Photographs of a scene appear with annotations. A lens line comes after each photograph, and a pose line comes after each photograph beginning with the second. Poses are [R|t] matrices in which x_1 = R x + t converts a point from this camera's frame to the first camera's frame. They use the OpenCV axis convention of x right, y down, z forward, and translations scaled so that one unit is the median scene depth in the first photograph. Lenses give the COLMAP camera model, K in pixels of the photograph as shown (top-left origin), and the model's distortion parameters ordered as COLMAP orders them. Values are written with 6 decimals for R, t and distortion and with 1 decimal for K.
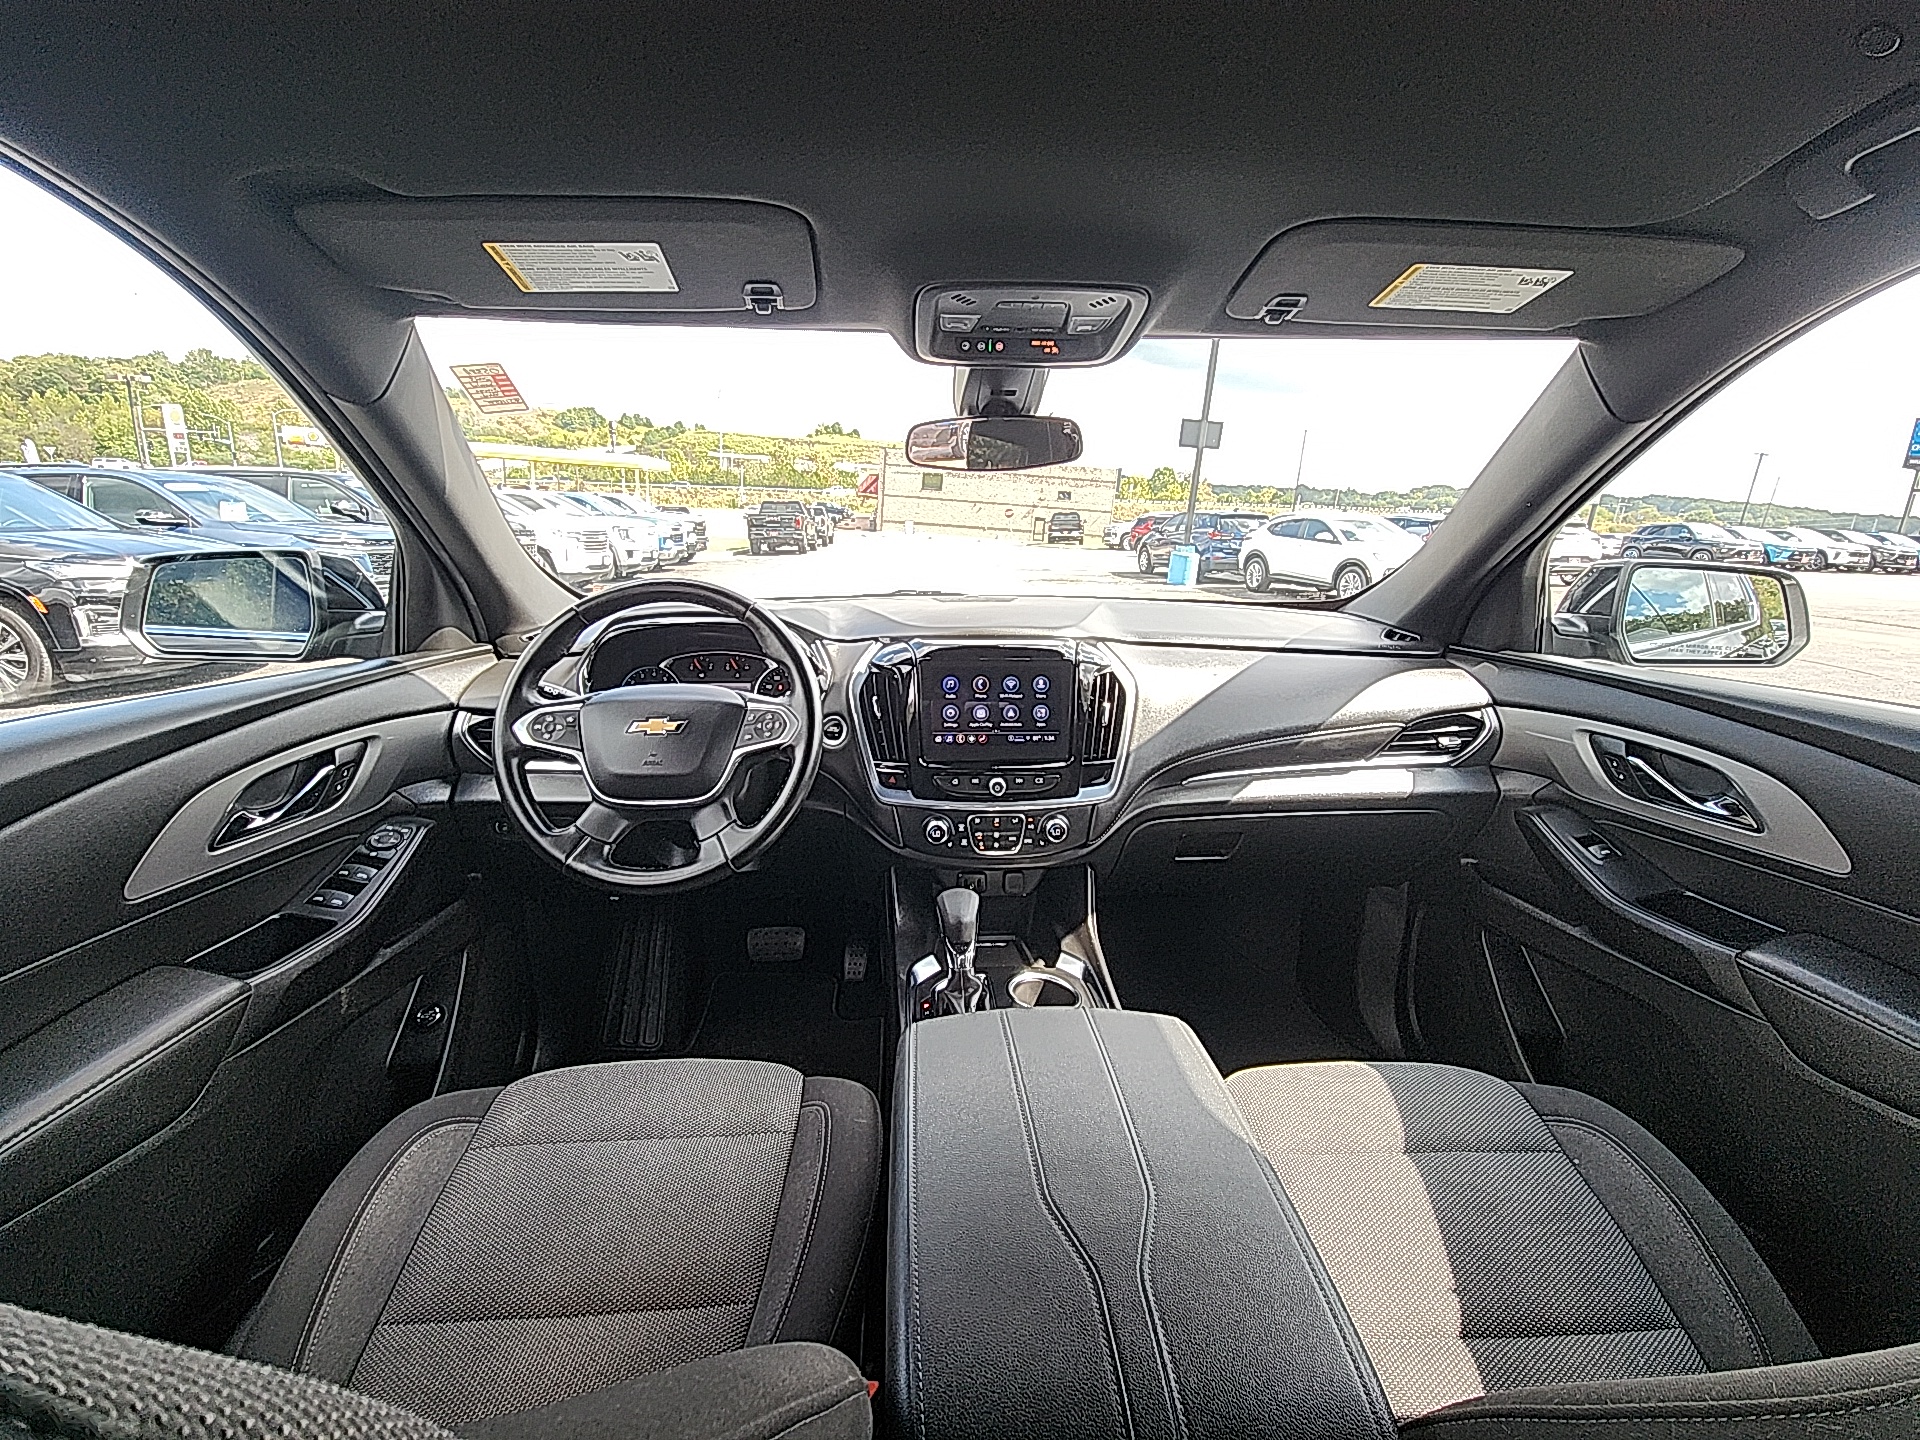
lens RADIAL K [[776.5, 0, 953.0], [0, 776.5, 695.9], [0, 0, 1]] dist [-0.000531, -0.000365]
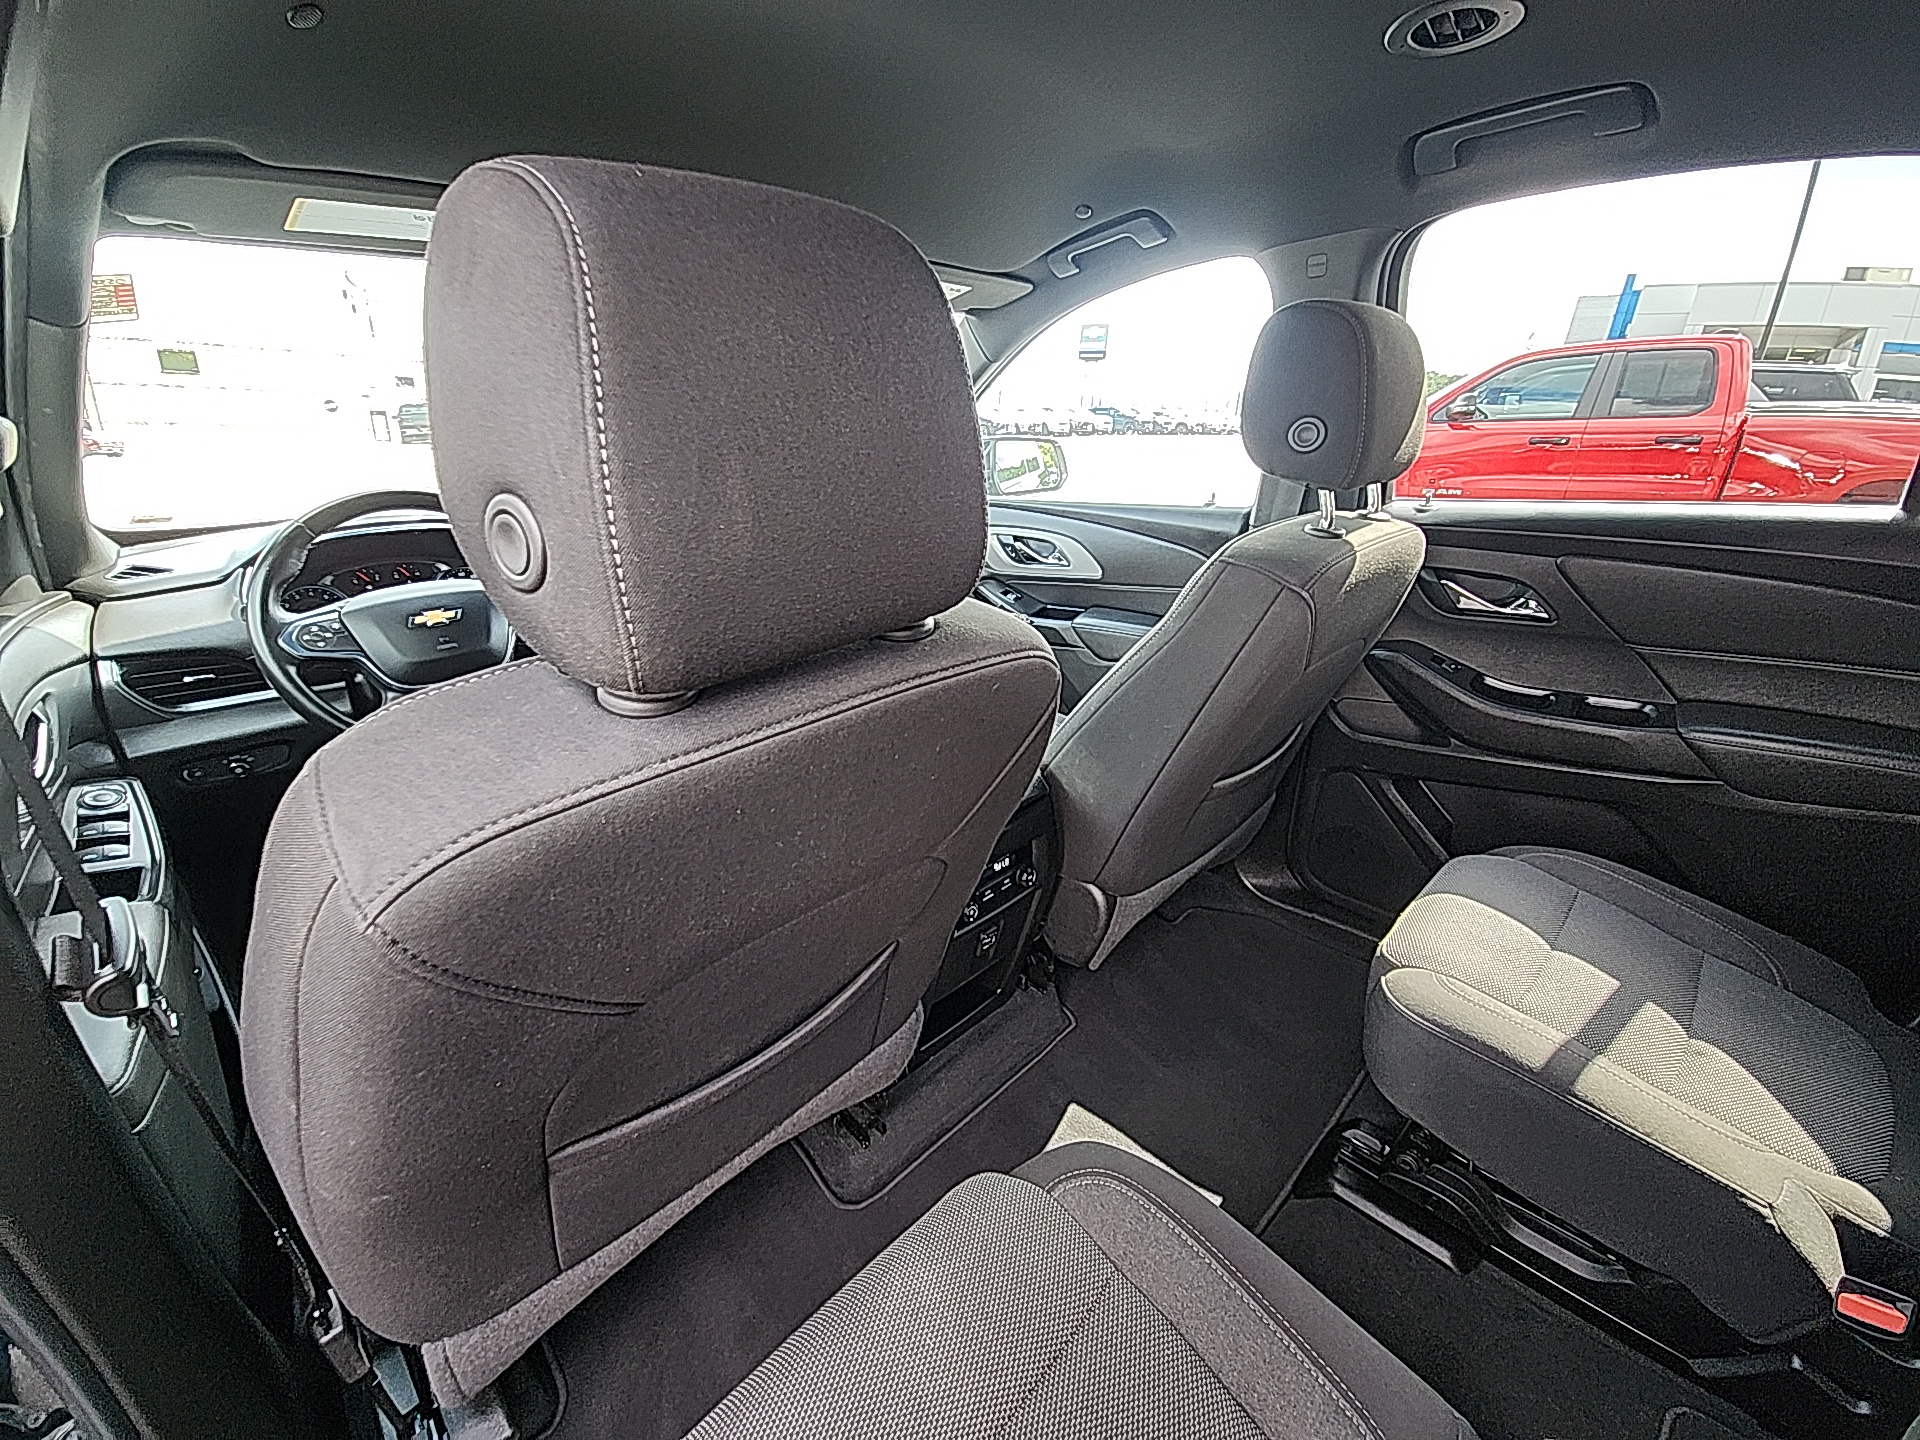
lens RADIAL K [[772.7, 0, 953.4], [0, 772.7, 697.3], [0, 0, 1]] dist [0.017602, -0.012696]
pose [[0.750840, -0.247791, 0.612241, -0.442944], [0.161301, 0.967683, 0.193831, 0.045258], [-0.640485, -0.046781, 0.766544, -0.331070]]
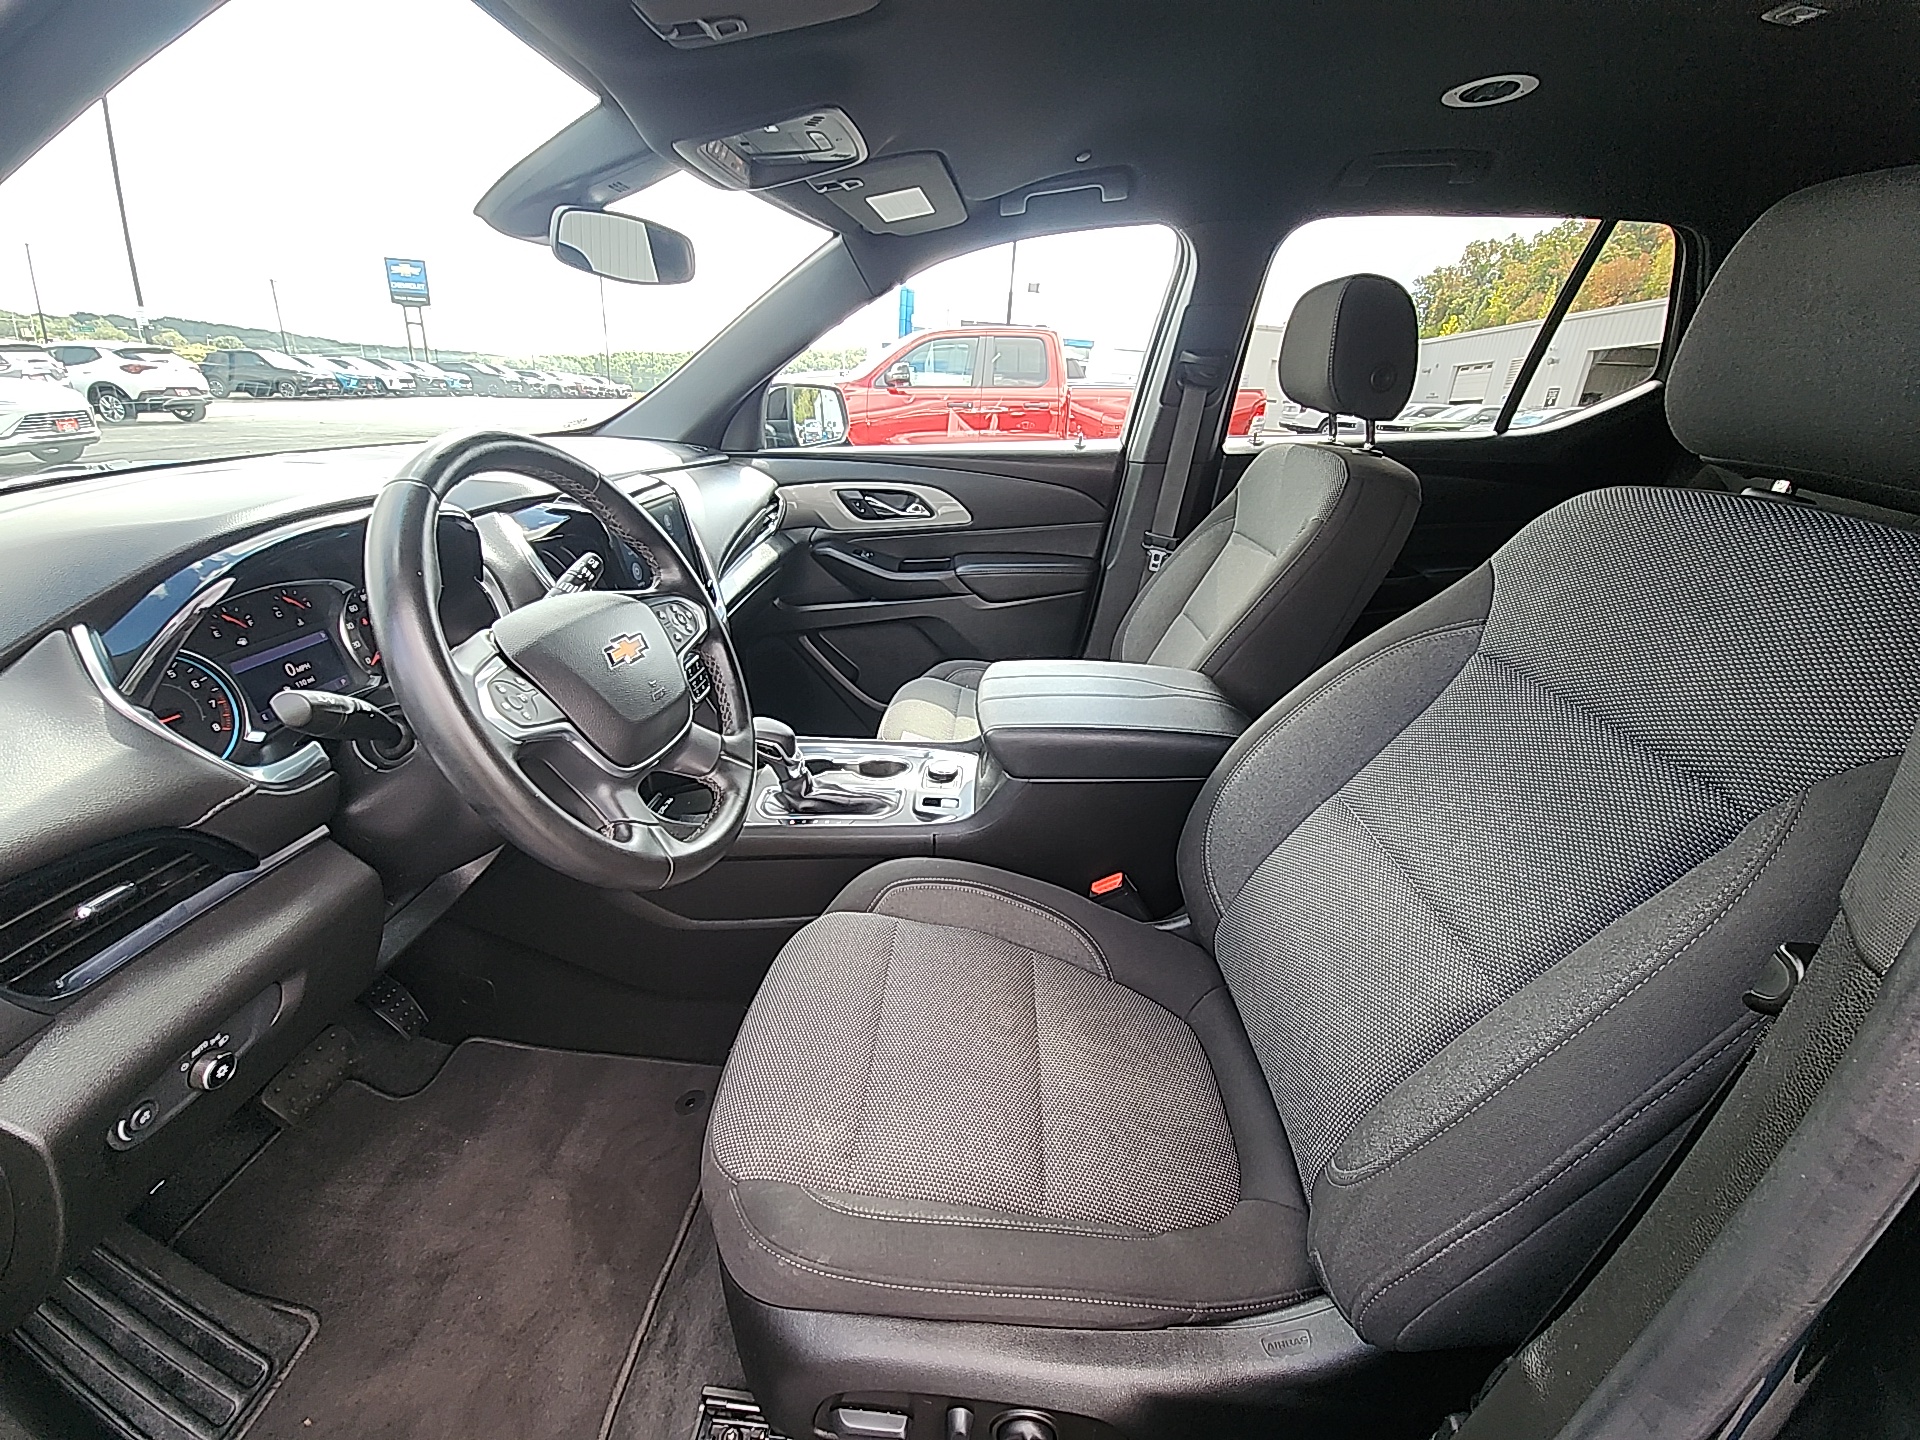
lens RADIAL K [[783.0, 0, 950.6], [0, 783.0, 698.4], [0, 0, 1]] dist [0.007698, -0.007061]
pose [[0.115625, -0.383464, 0.916289, -0.827533], [0.193075, 0.913558, 0.357958, -0.095199], [-0.974347, 0.135523, 0.179668, 0.488666]]
